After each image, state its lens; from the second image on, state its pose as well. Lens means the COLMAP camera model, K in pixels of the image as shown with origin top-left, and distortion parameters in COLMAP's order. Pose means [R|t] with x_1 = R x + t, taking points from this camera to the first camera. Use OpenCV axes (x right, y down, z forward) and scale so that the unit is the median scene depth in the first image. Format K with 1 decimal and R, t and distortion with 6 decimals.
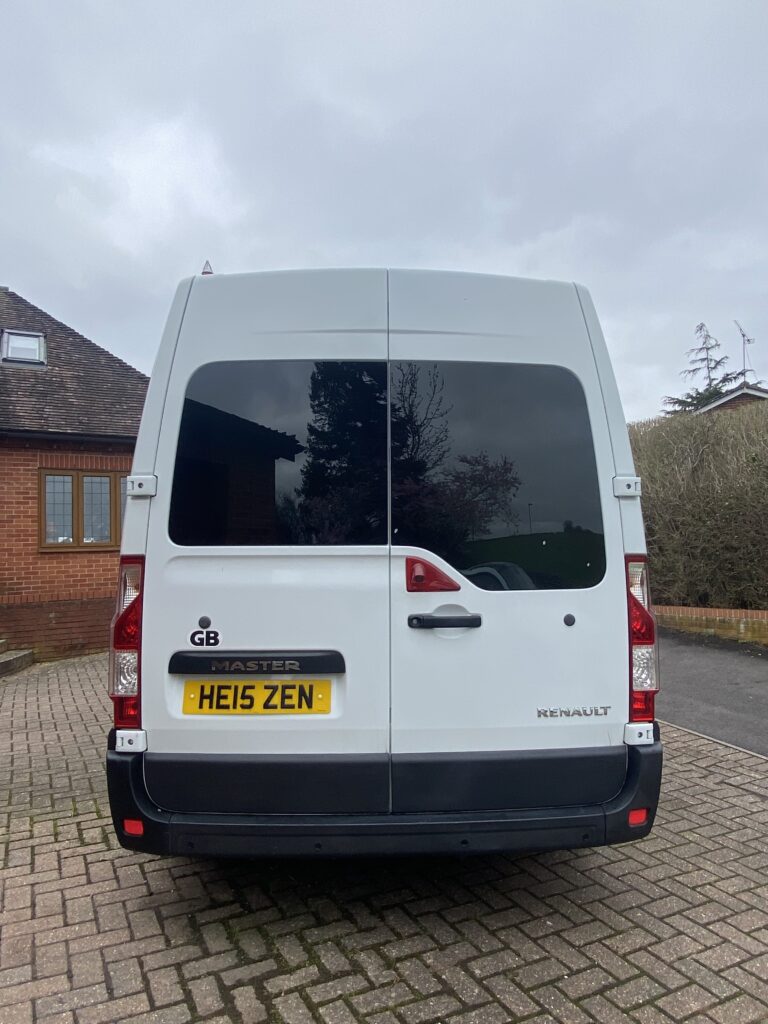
lens RADIAL K [[687.3, 0, 384.0], [0, 687.3, 512.0], [0, 0, 1]] dist [-0.000785, -0.001905]
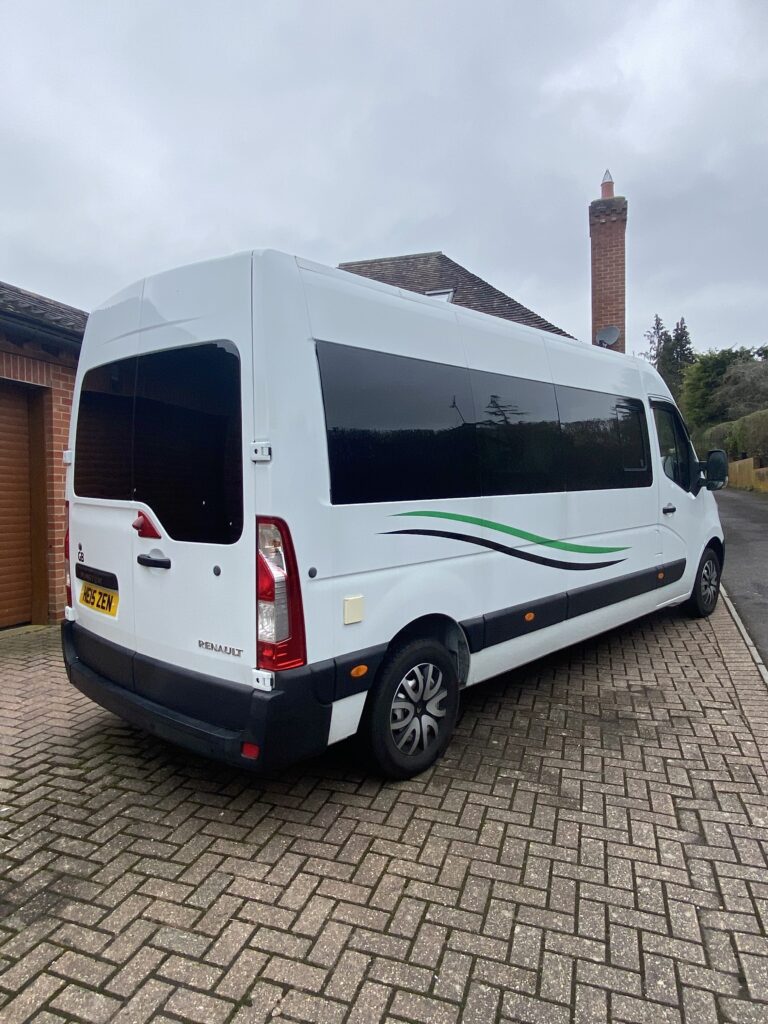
lens RADIAL K [[664.7, 0, 384.0], [0, 664.7, 512.0], [0, 0, 1]] dist [0.045512, -0.049372]
pose [[0.691586, 0.041265, -0.721115, 1.320117], [0.040864, 0.994532, 0.096101, -0.038984], [0.721138, -0.095930, 0.686118, 0.457677]]
